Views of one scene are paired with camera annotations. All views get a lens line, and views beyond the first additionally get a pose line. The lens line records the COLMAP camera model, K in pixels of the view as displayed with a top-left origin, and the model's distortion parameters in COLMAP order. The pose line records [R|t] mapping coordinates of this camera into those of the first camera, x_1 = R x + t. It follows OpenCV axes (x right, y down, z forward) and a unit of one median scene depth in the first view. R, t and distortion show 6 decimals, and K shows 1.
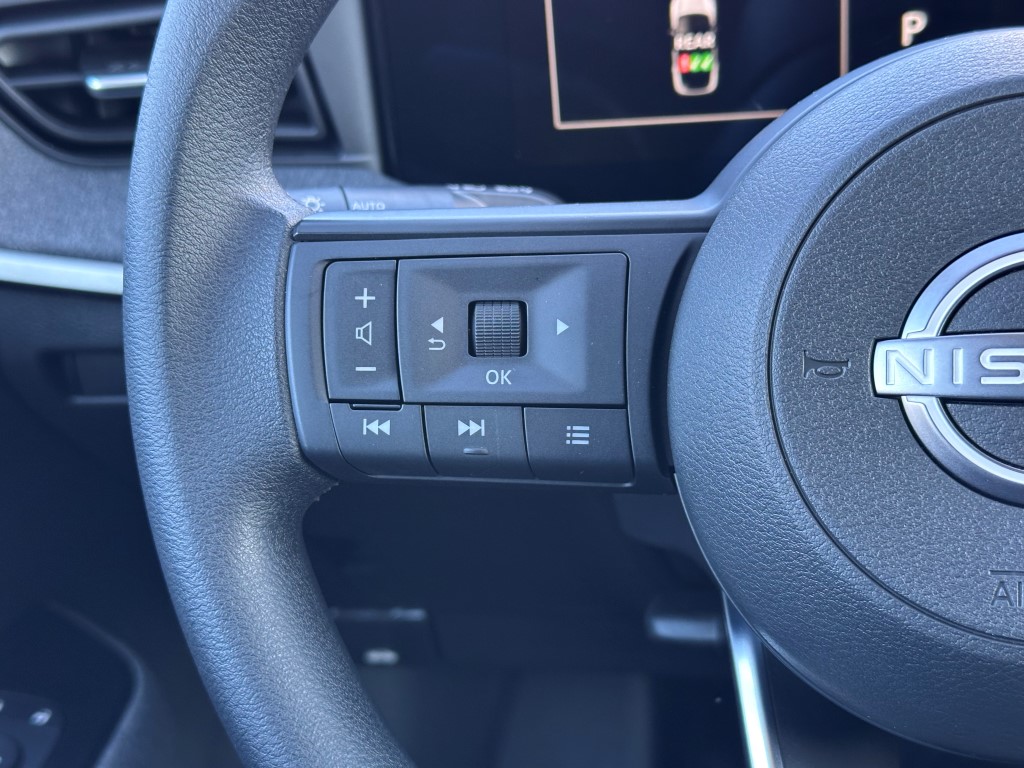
lens RADIAL K [[1441.5, 0, 512.8], [0, 1441.5, 381.9], [0, 0, 1]] dist [0.128486, 0.000000]
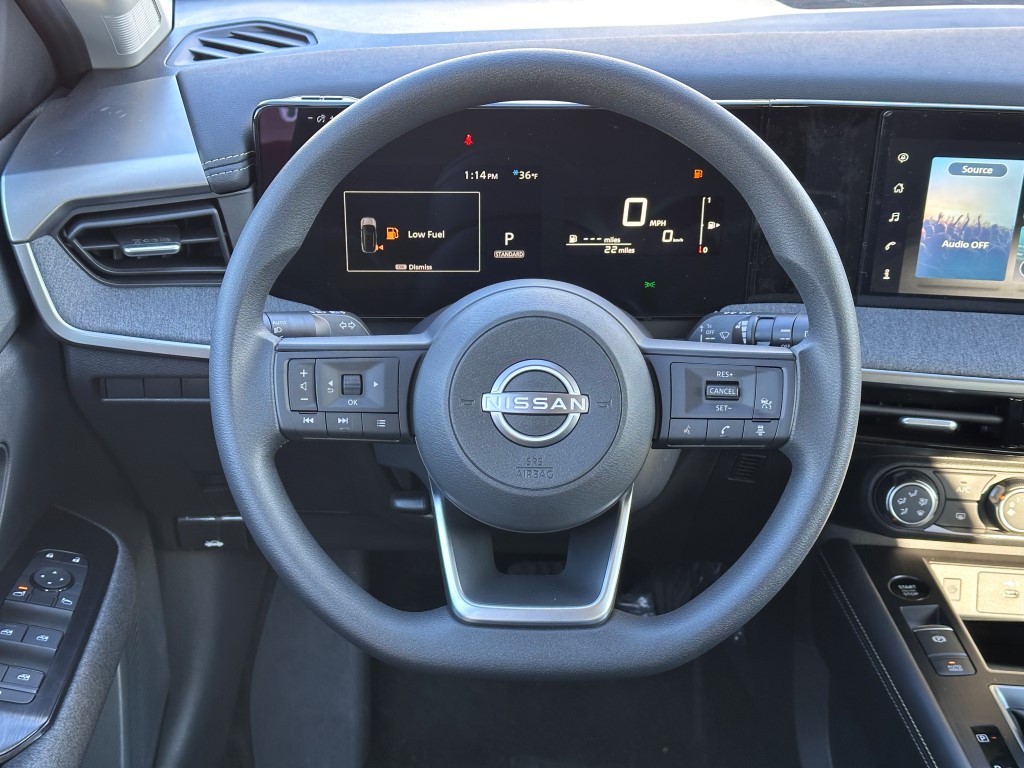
lens RADIAL K [[1441.5, 0, 507.0], [0, 1441.5, 385.2], [0, 0, 1]] dist [0.128486, 0.000000]
pose [[0.975928, 0.007478, 0.217964, -0.324024], [-0.013065, 0.999622, 0.024200, -0.106819], [-0.217701, -0.026465, 0.975657, -1.760968]]
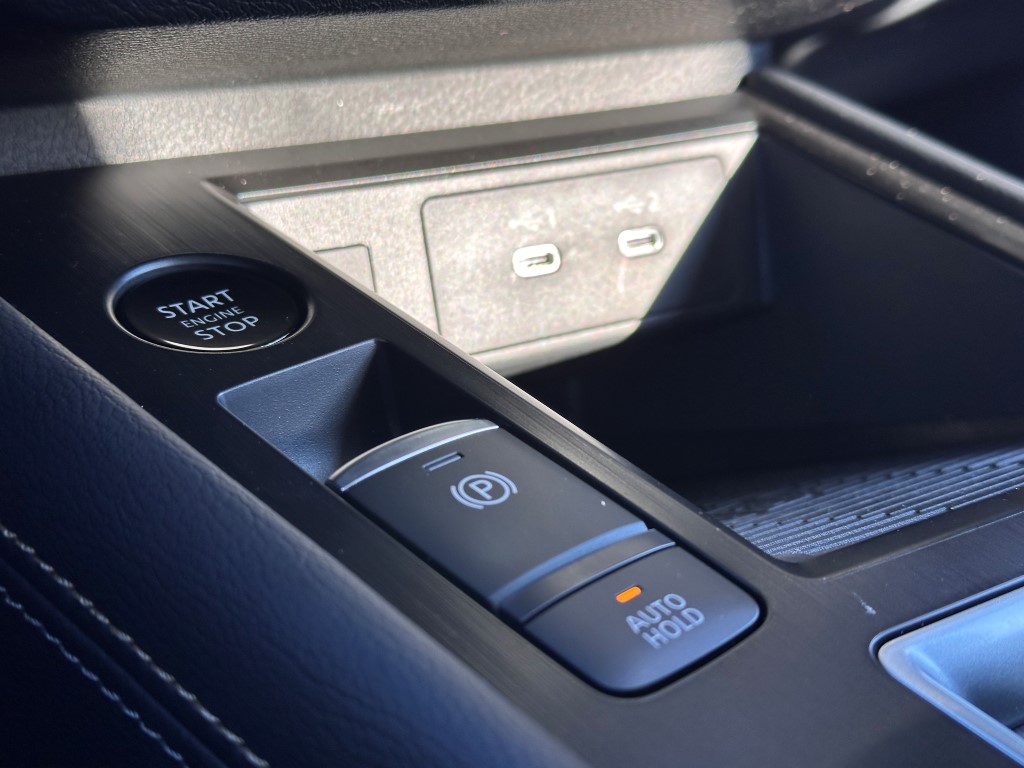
lens RADIAL K [[1441.5, 0, 513.6], [0, 1441.5, 386.9], [0, 0, 1]] dist [0.128486, 0.000000]
pose [[0.626953, -0.229717, 0.744419, 1.012089], [0.174901, 0.972650, 0.152843, 0.436941], [-0.759170, 0.034375, 0.649984, 1.006709]]
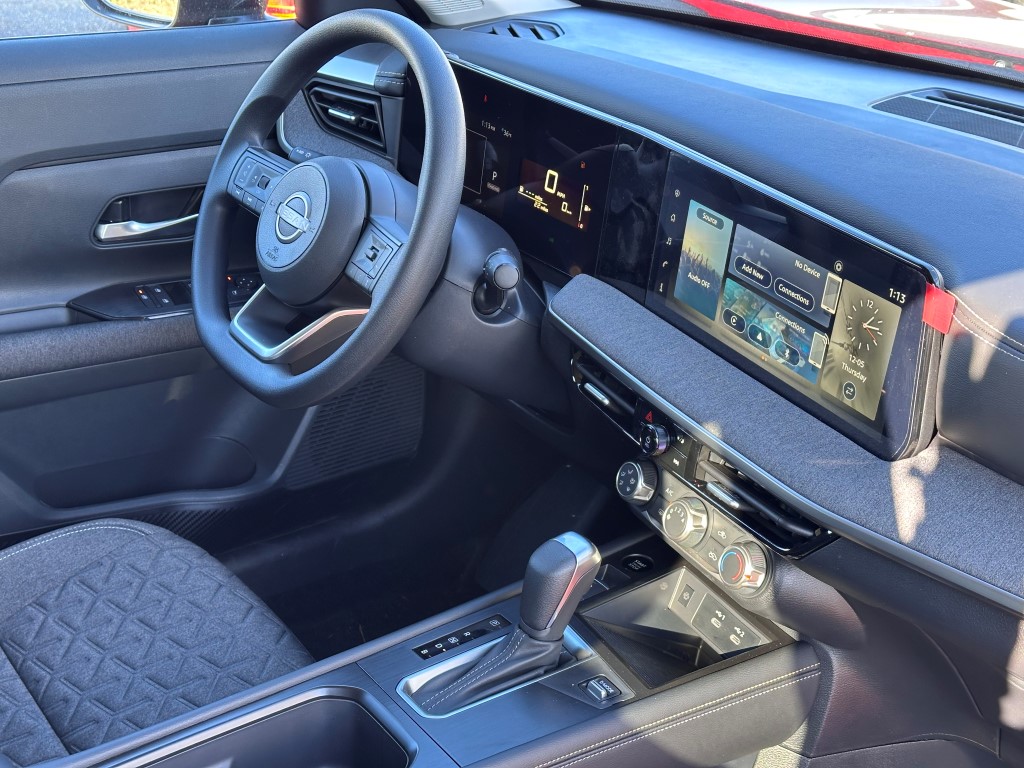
lens RADIAL K [[1441.5, 0, 493.8], [0, 1441.5, 382.4], [0, 0, 1]] dist [0.128486, 0.000000]
pose [[0.693707, 0.422467, -0.583346, 3.471176], [-0.422109, 0.894712, 0.145997, -0.452602], [0.583605, 0.144956, 0.798995, -2.177887]]
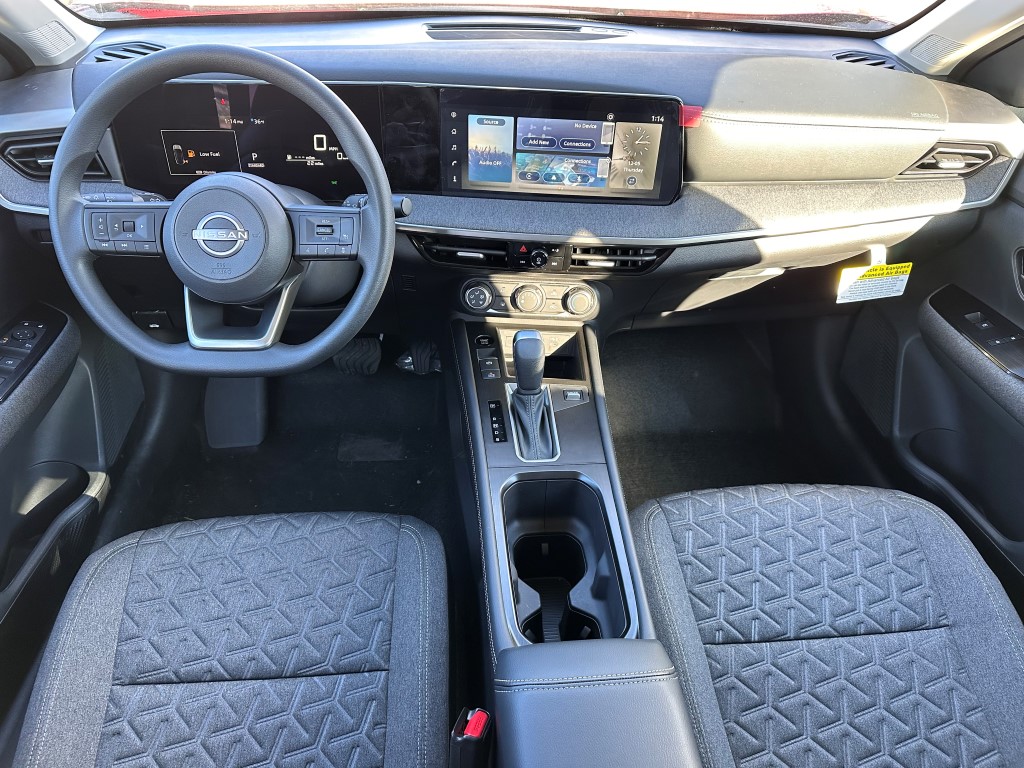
lens RADIAL K [[724.9, 0, 516.3], [0, 724.9, 389.3], [0, 0, 1]] dist [0.070755, -0.110110]
pose [[0.962080, -0.038647, 0.270014, 0.610729], [-0.010402, 0.983993, 0.177902, 0.058732], [-0.272568, -0.173965, 0.946278, -2.044000]]
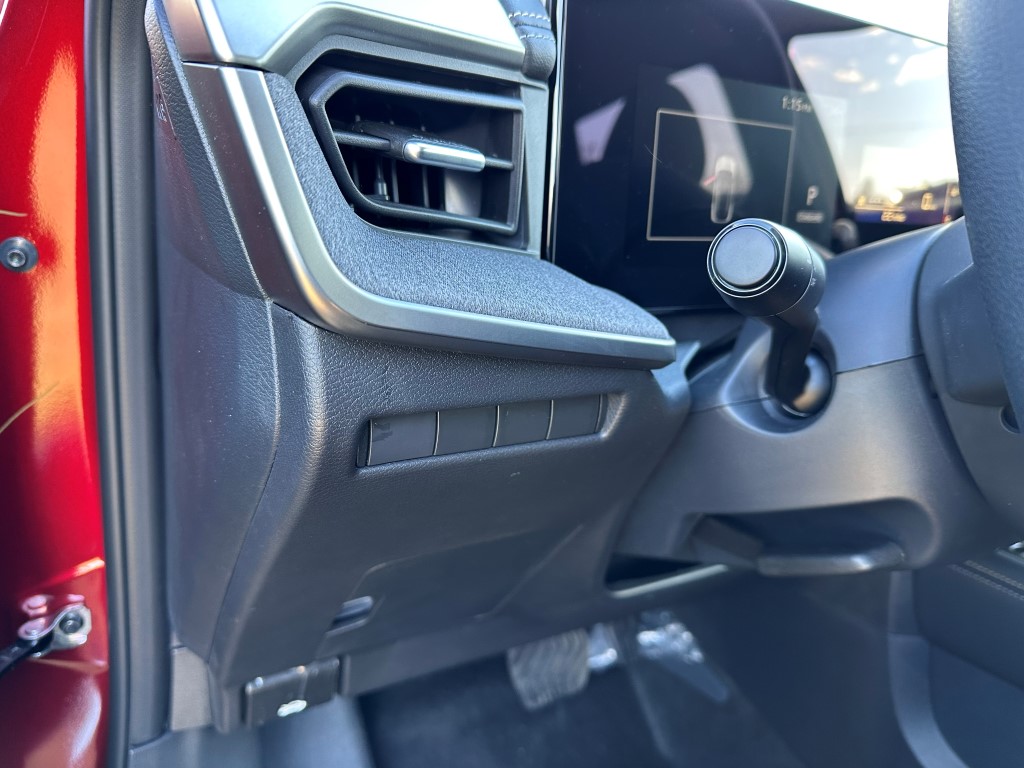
lens RADIAL K [[724.9, 0, 509.1], [0, 724.9, 385.7], [0, 0, 1]] dist [0.070755, -0.110110]
pose [[0.752918, -0.040631, 0.656859, -0.897565], [0.147275, 0.983182, -0.107996, 0.036370], [-0.641424, 0.178052, 0.746239, 0.944575]]
